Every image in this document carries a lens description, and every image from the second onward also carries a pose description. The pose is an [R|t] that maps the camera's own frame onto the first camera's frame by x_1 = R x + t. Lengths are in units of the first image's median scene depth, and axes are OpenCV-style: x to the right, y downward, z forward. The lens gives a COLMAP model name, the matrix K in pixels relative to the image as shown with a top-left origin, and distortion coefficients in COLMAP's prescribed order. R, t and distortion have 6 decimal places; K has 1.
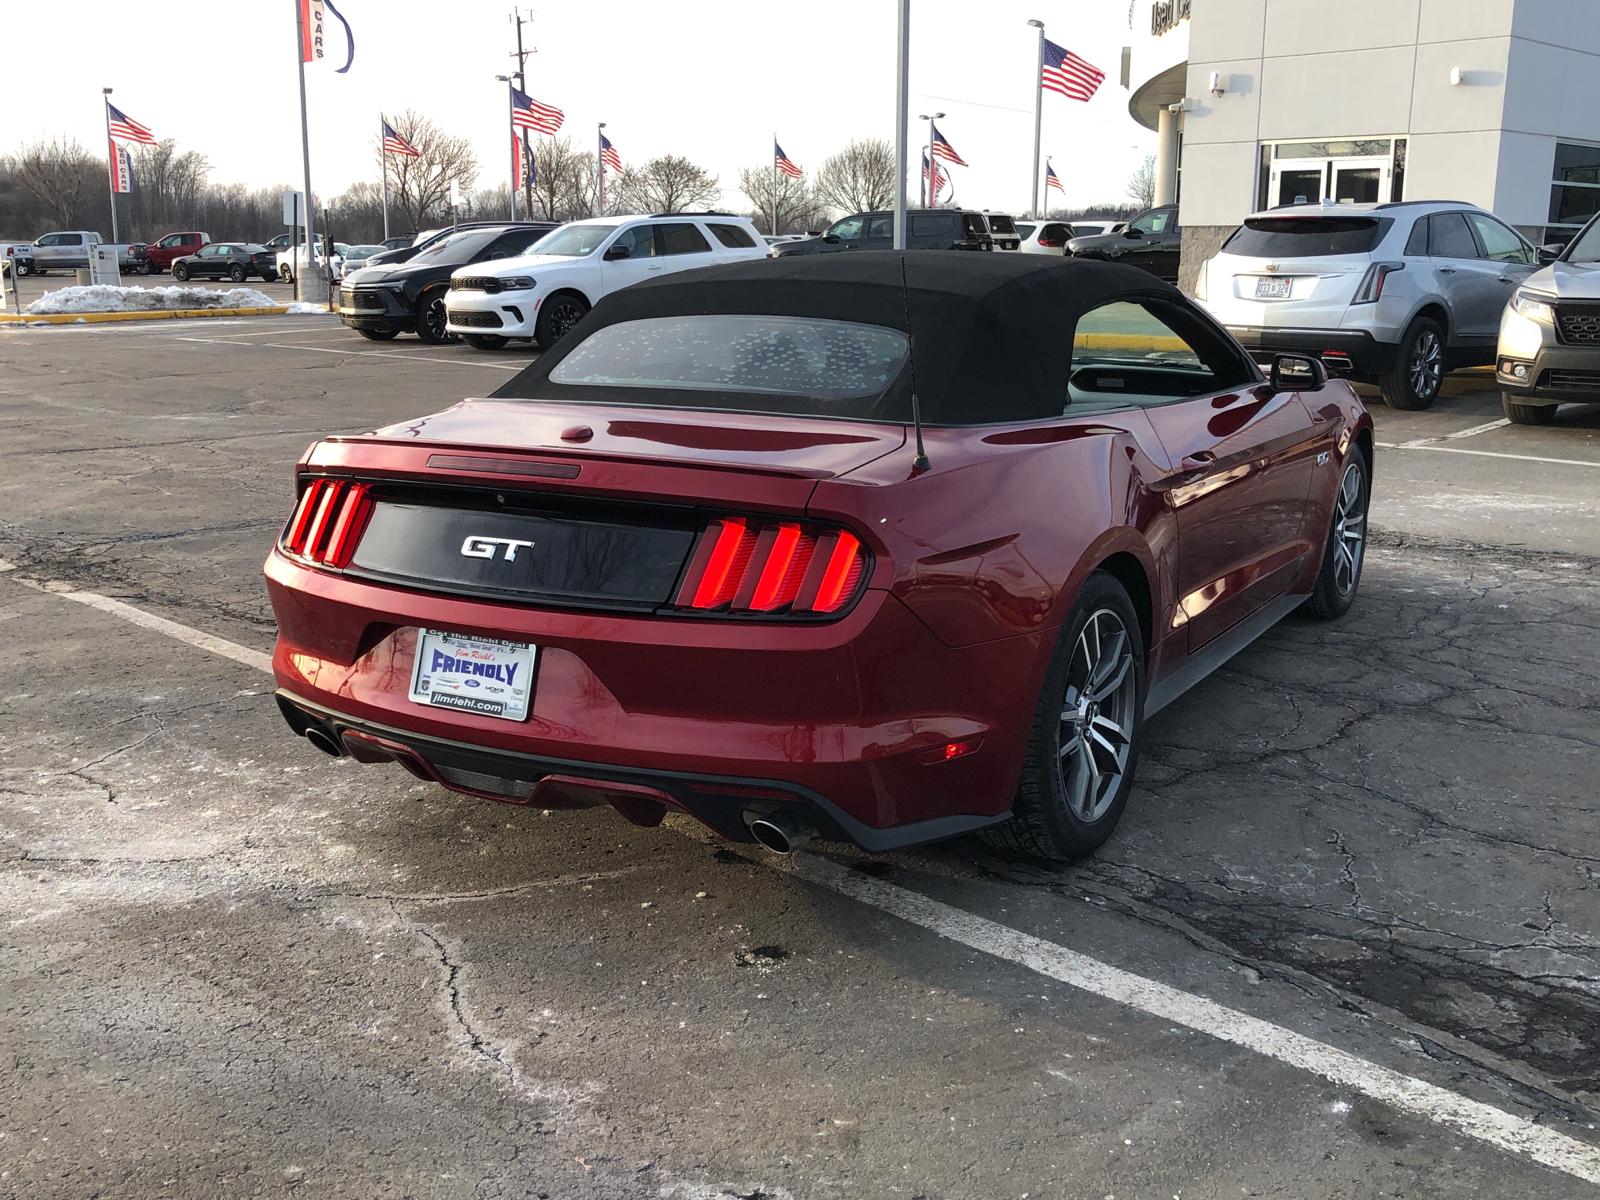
lens RADIAL K [[1588.6, 0, 800.6], [0, 1588.6, 562.6], [0, 0, 1]] dist [0.020046, -0.022092]
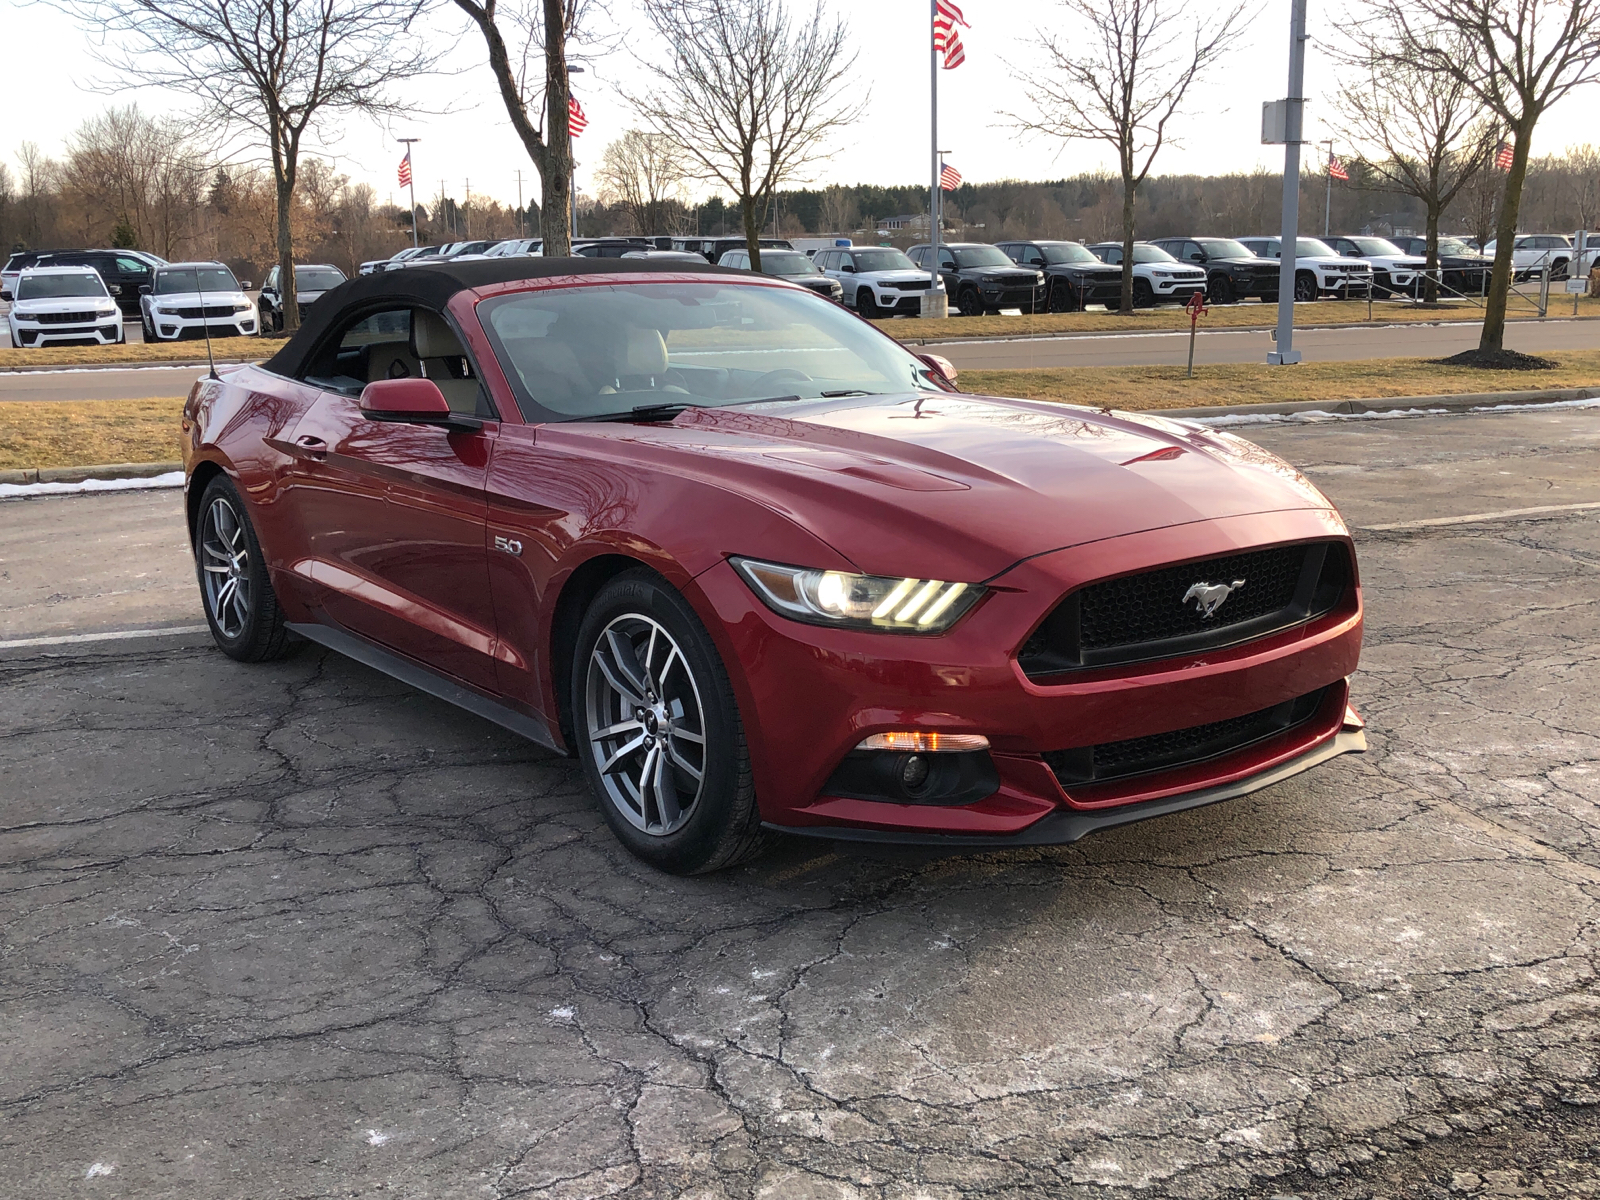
lens RADIAL K [[1571.5, 0, 793.1], [0, 1571.5, 596.7], [0, 0, 1]] dist [0.075489, -0.180397]
pose [[-0.368338, 0.194604, -0.909097, 1.271091], [-0.161036, 0.949711, 0.268544, -0.346336], [0.915639, 0.245312, -0.318476, 1.843569]]
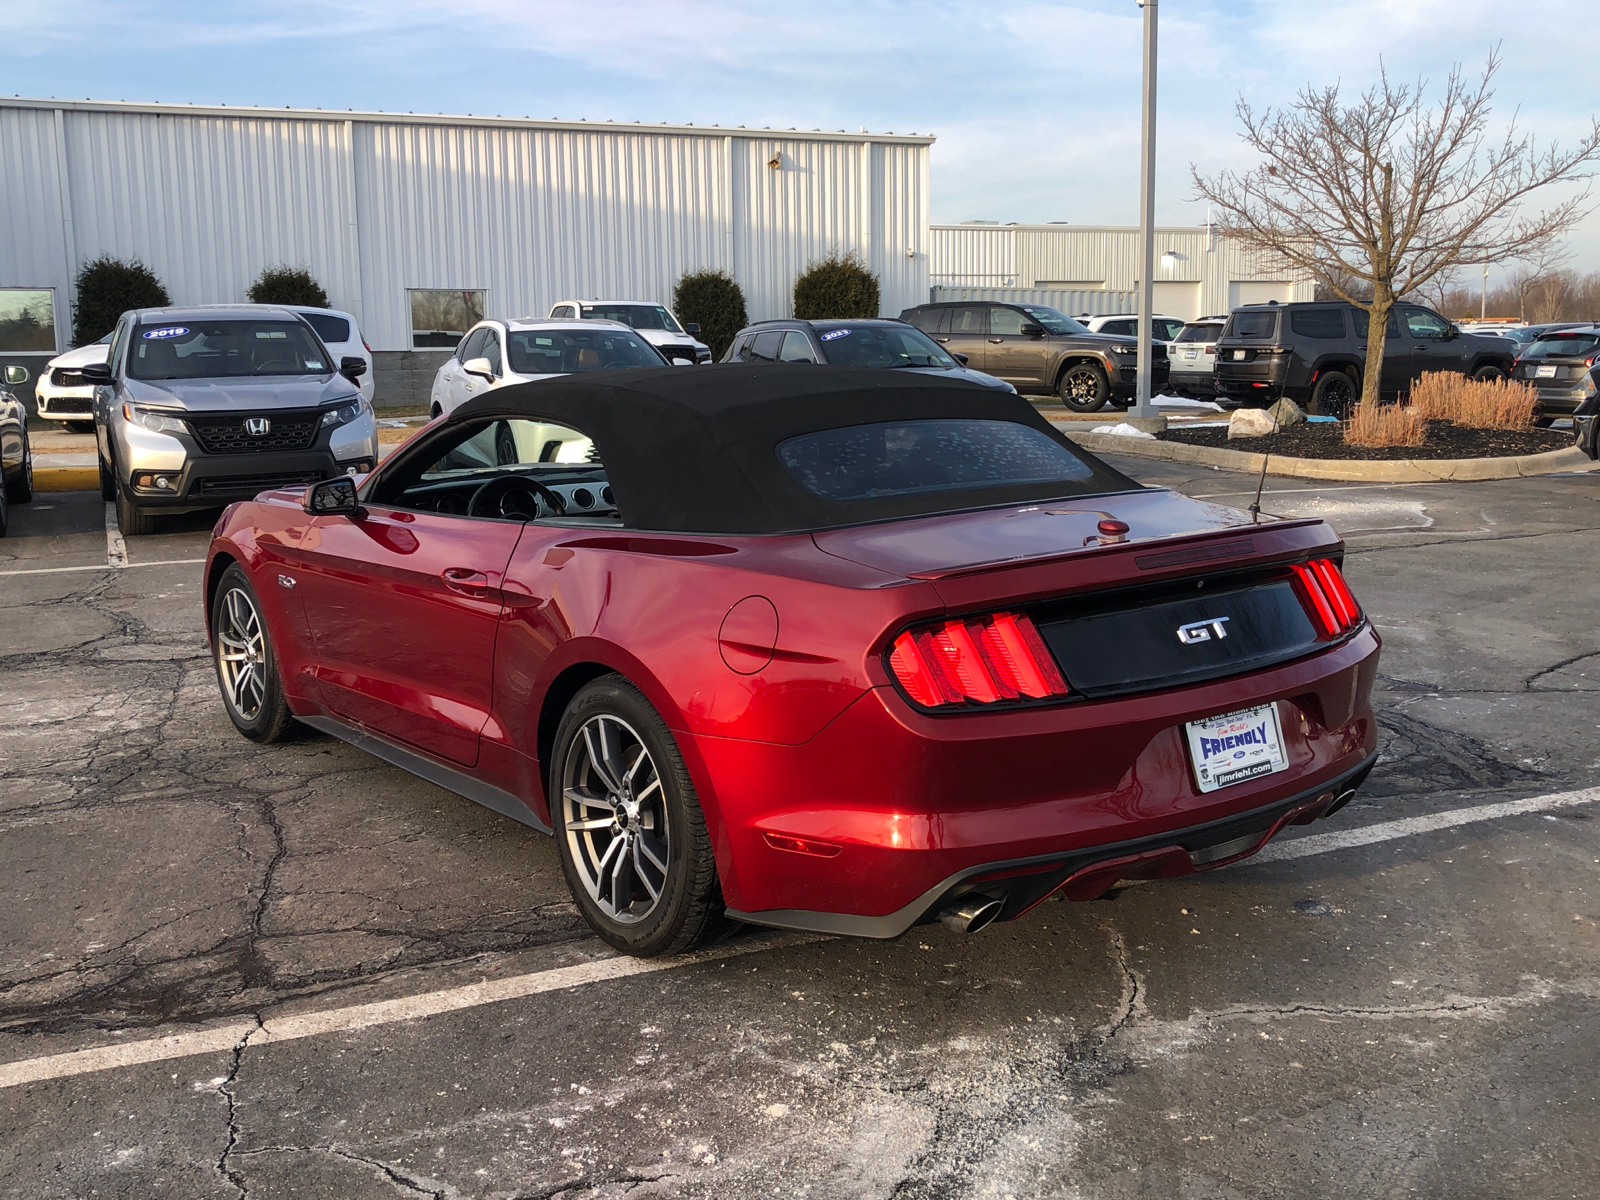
lens RADIAL K [[1571.5, 0, 793.1], [0, 1571.5, 596.7], [0, 0, 1]] dist [0.075489, -0.180397]
pose [[0.373868, -0.149631, 0.915332, -1.031864], [0.198195, 0.976993, 0.078758, -0.138818], [-0.906058, 0.151970, 0.394923, 0.672803]]
